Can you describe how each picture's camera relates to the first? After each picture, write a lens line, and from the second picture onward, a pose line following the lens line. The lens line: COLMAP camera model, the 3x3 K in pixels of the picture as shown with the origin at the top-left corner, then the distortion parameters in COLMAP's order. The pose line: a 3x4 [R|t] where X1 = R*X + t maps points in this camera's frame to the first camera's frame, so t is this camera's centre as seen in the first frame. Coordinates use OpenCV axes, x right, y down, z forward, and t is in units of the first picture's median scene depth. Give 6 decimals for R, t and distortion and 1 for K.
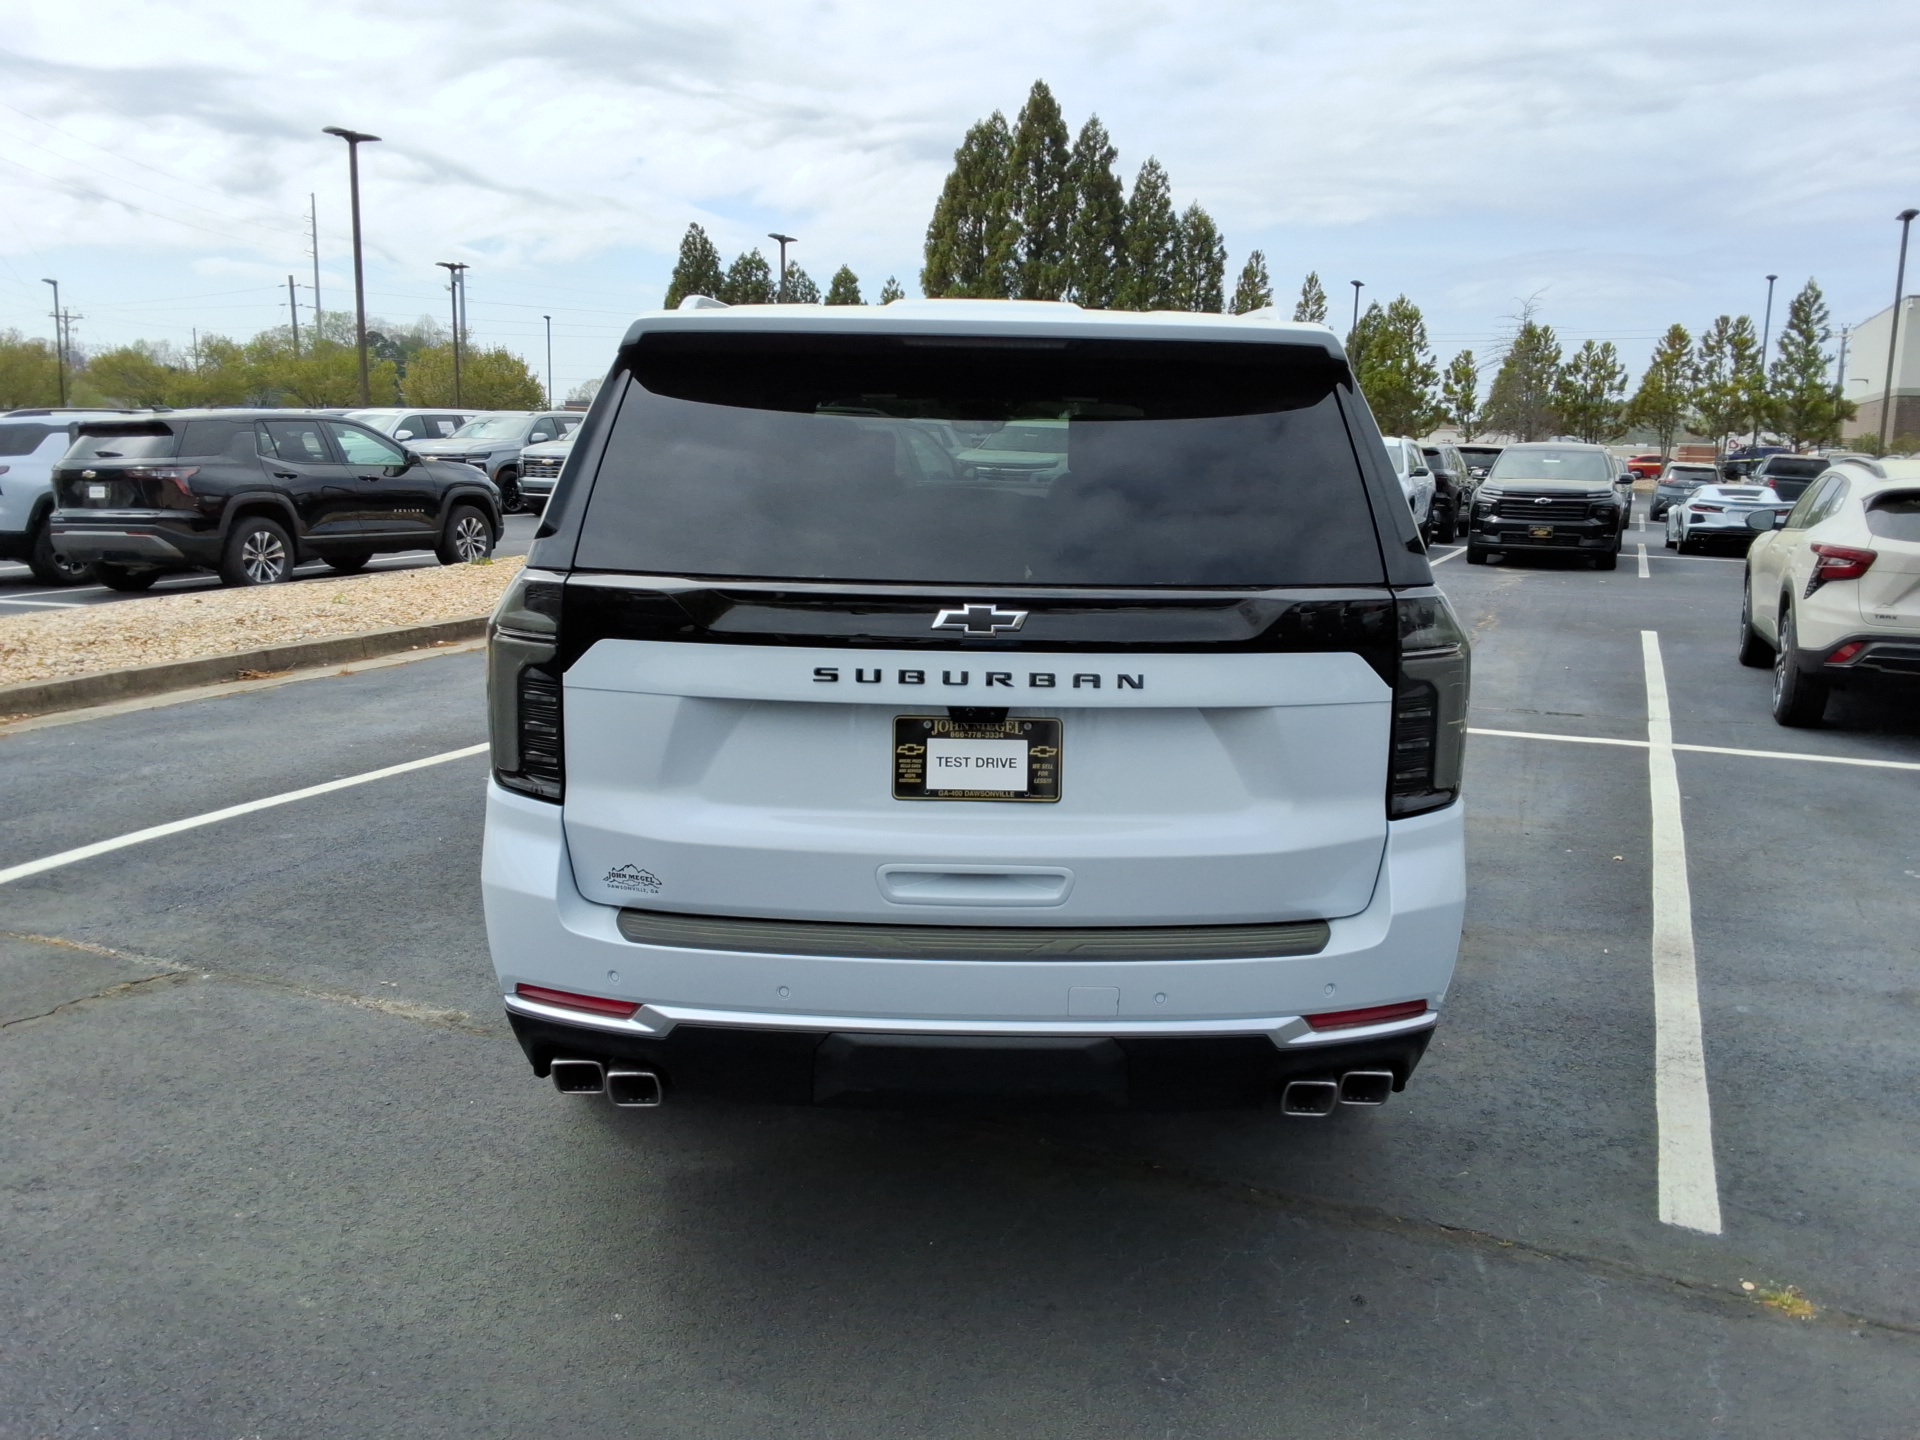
lens RADIAL K [[1539.6, 0, 974.6], [0, 1539.6, 709.3], [0, 0, 1]] dist [0.101440, -0.150571]
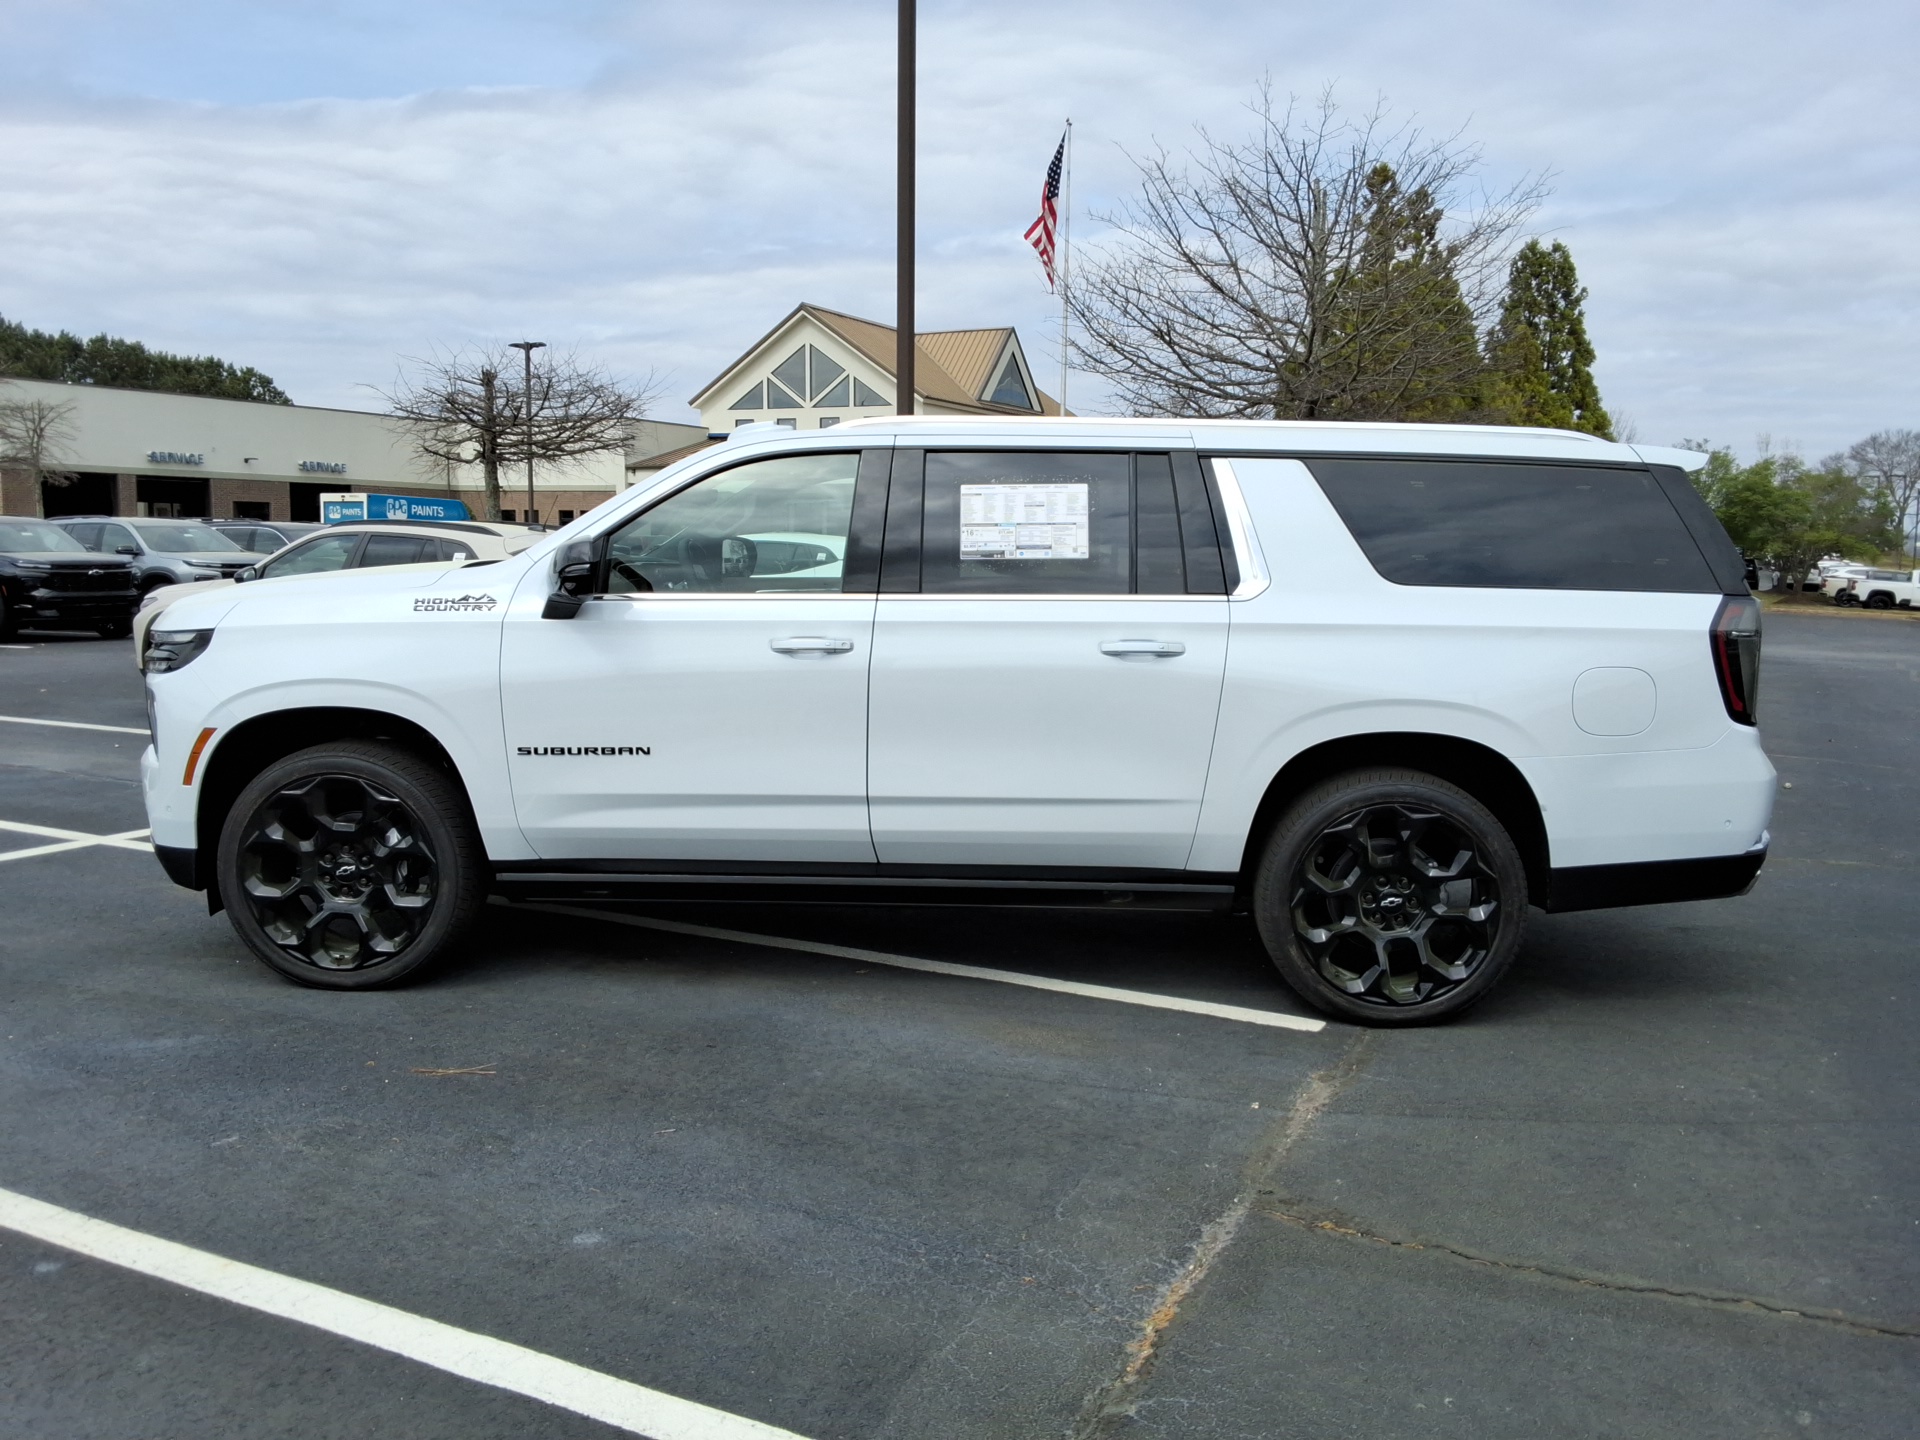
lens RADIAL K [[1539.6, 0, 973.5], [0, 1539.6, 707.0], [0, 0, 1]] dist [0.101440, -0.150571]
pose [[0.053772, -0.129737, 0.990089, -1.268027], [0.161344, 0.979624, 0.119603, -0.194109], [-0.985432, 0.153314, 0.073609, 1.059704]]
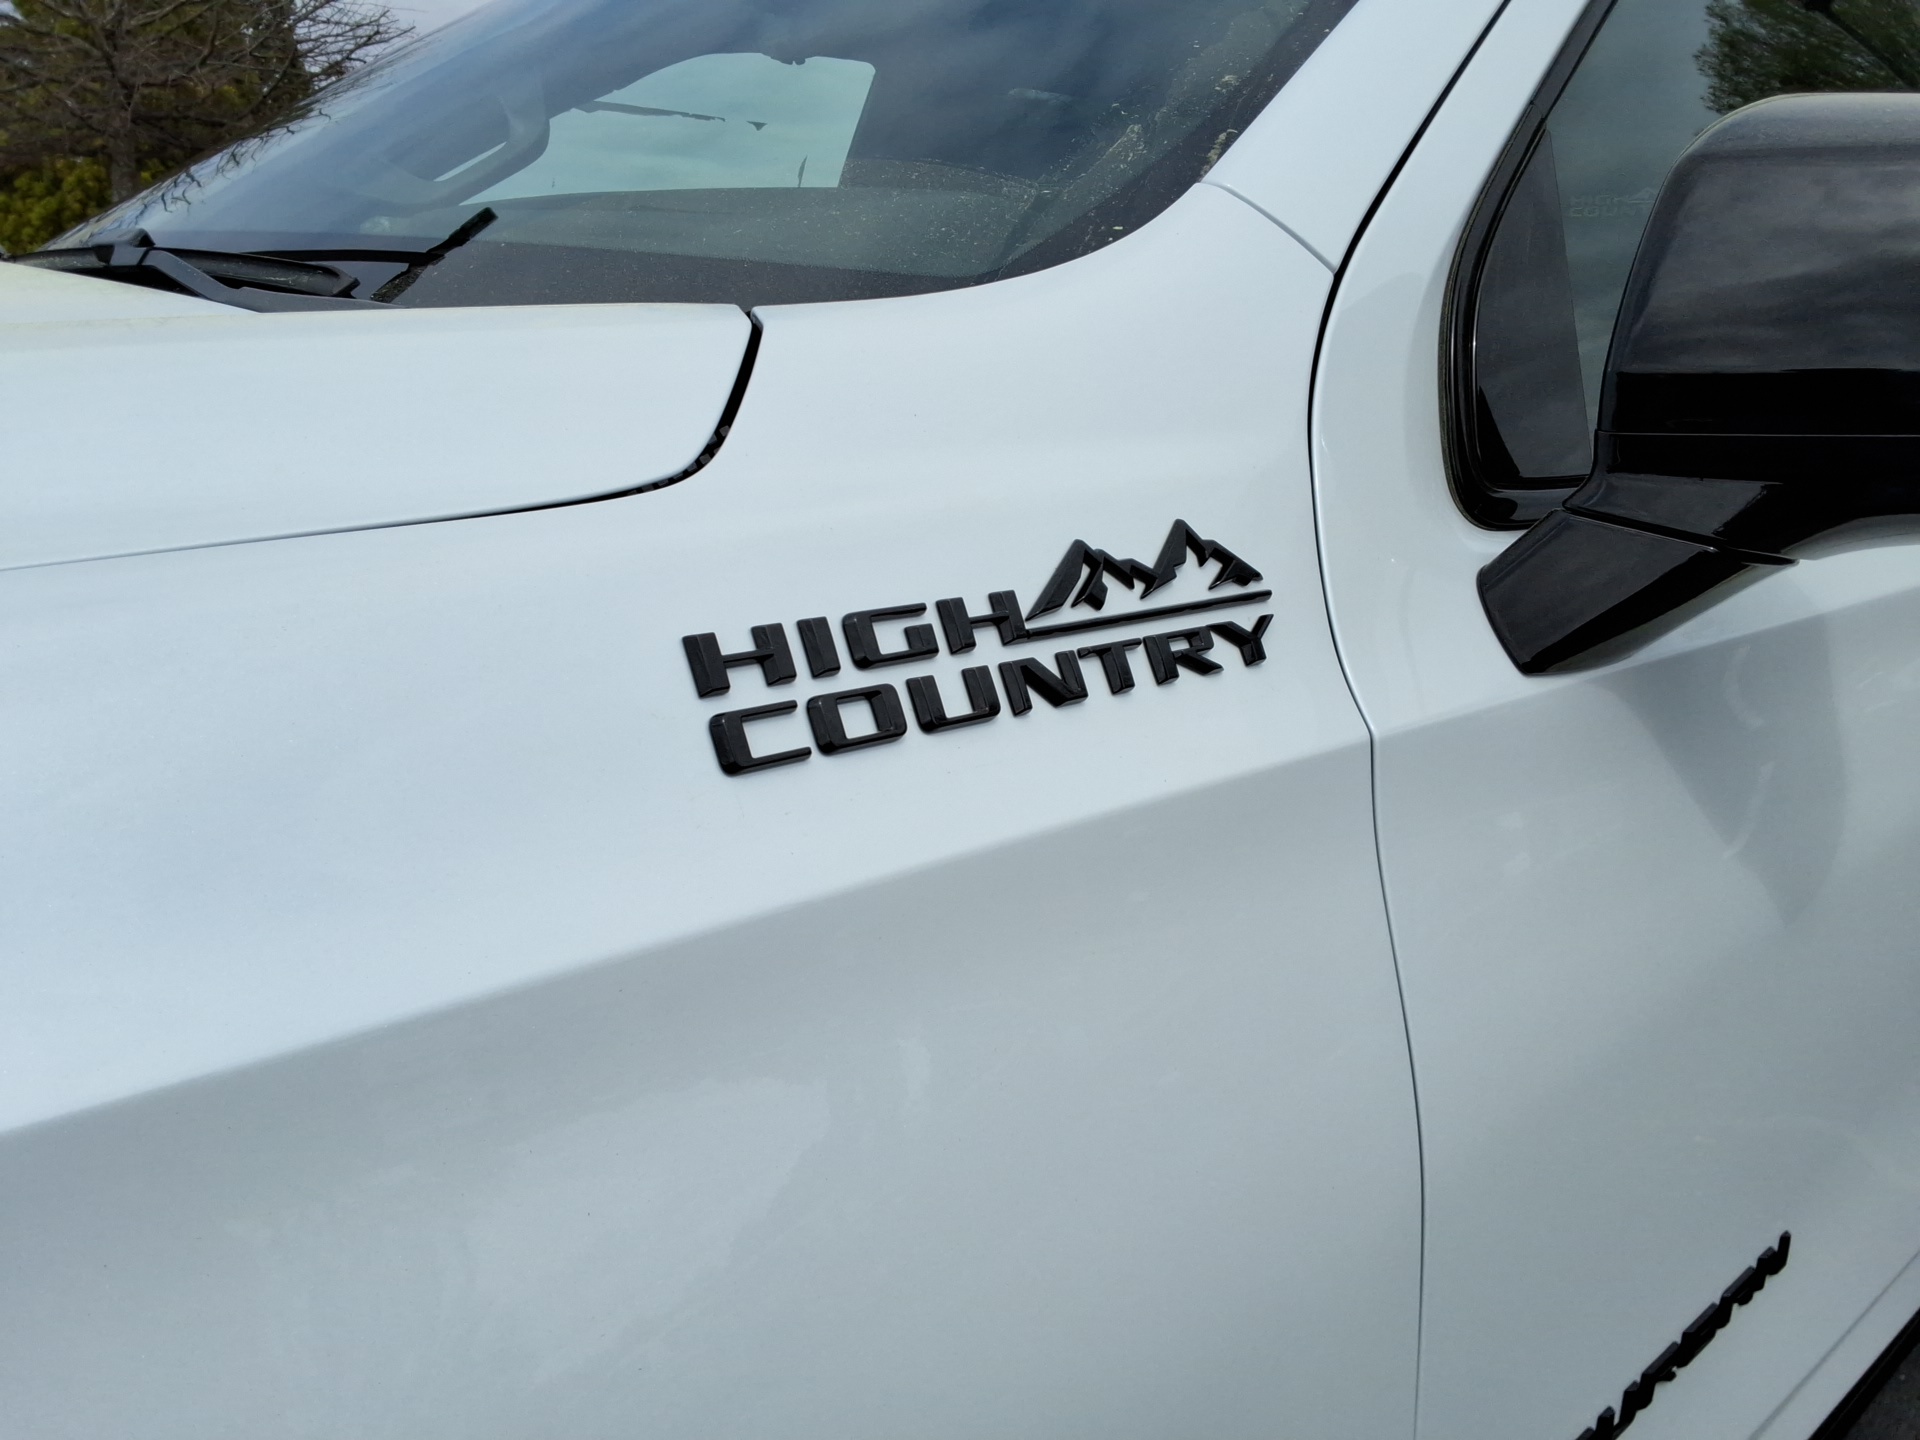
lens RADIAL K [[1539.6, 0, 953.6], [0, 1539.6, 720.7], [0, 0, 1]] dist [0.101440, -0.150571]
pose [[-0.676679, -0.226368, 0.700616, -0.275224], [0.075093, 0.925384, 0.371517, -0.231381], [-0.732439, 0.304009, -0.609190, 1.564977]]
